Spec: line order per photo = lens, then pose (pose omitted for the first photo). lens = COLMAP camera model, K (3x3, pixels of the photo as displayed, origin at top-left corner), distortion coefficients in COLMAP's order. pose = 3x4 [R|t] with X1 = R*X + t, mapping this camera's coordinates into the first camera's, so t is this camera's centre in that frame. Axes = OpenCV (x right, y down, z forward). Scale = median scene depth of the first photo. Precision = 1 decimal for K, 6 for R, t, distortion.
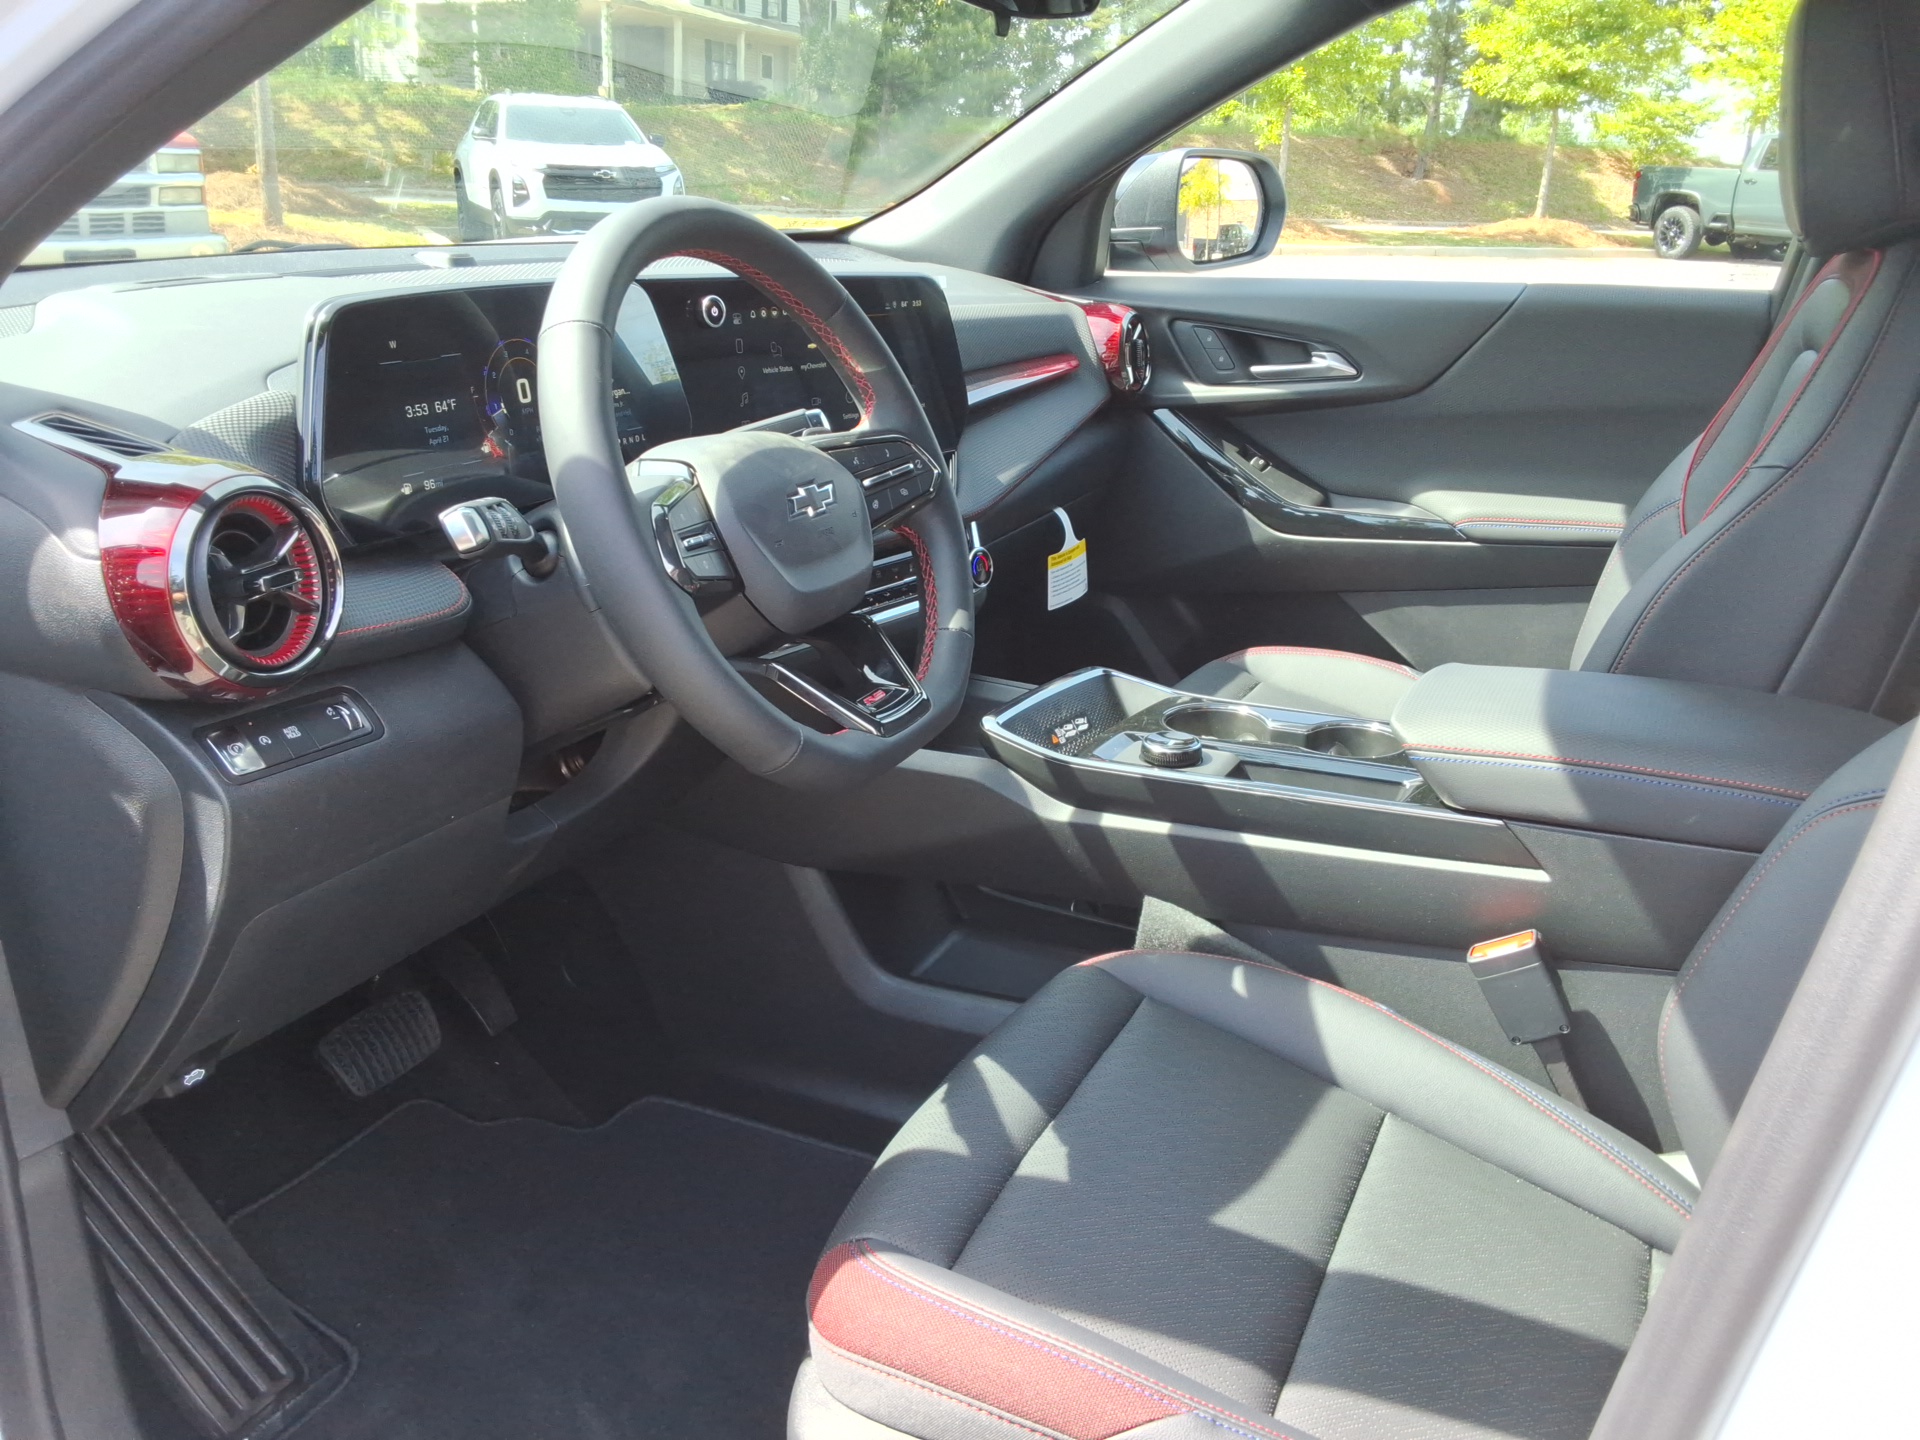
lens RADIAL K [[1587.4, 0, 962.4], [0, 1587.4, 713.5], [0, 0, 1]] dist [0.086375, -0.126645]
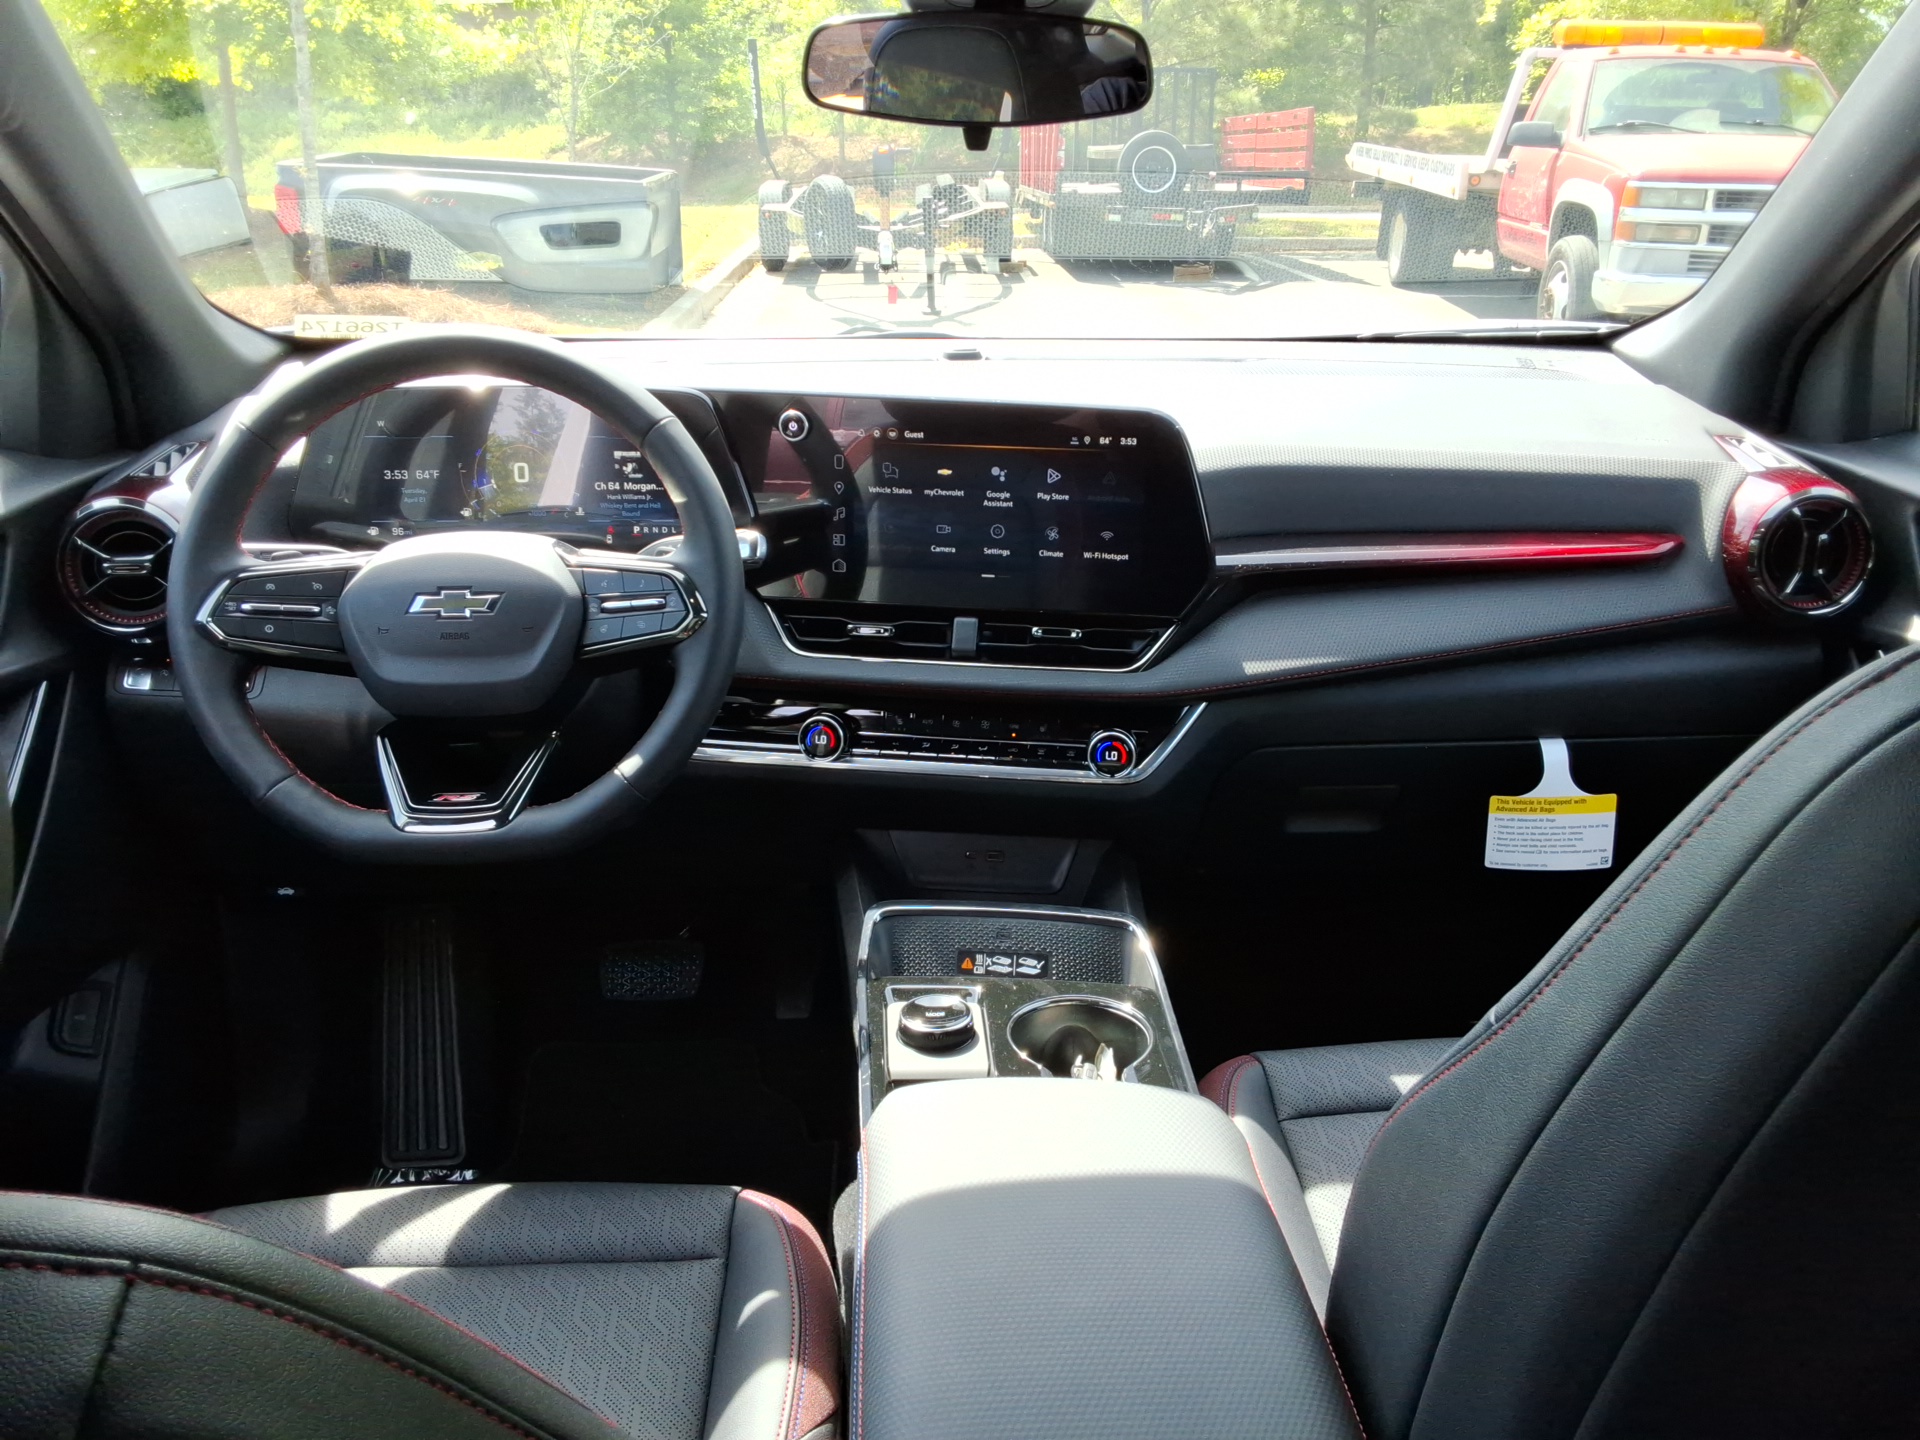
lens RADIAL K [[1587.4, 0, 950.3], [0, 1587.4, 731.8], [0, 0, 1]] dist [0.086375, -0.126645]
pose [[0.493560, 0.274344, -0.825308, 0.704896], [-0.278101, 0.948907, 0.149117, -0.220796], [0.824050, 0.155921, 0.544638, 0.504772]]
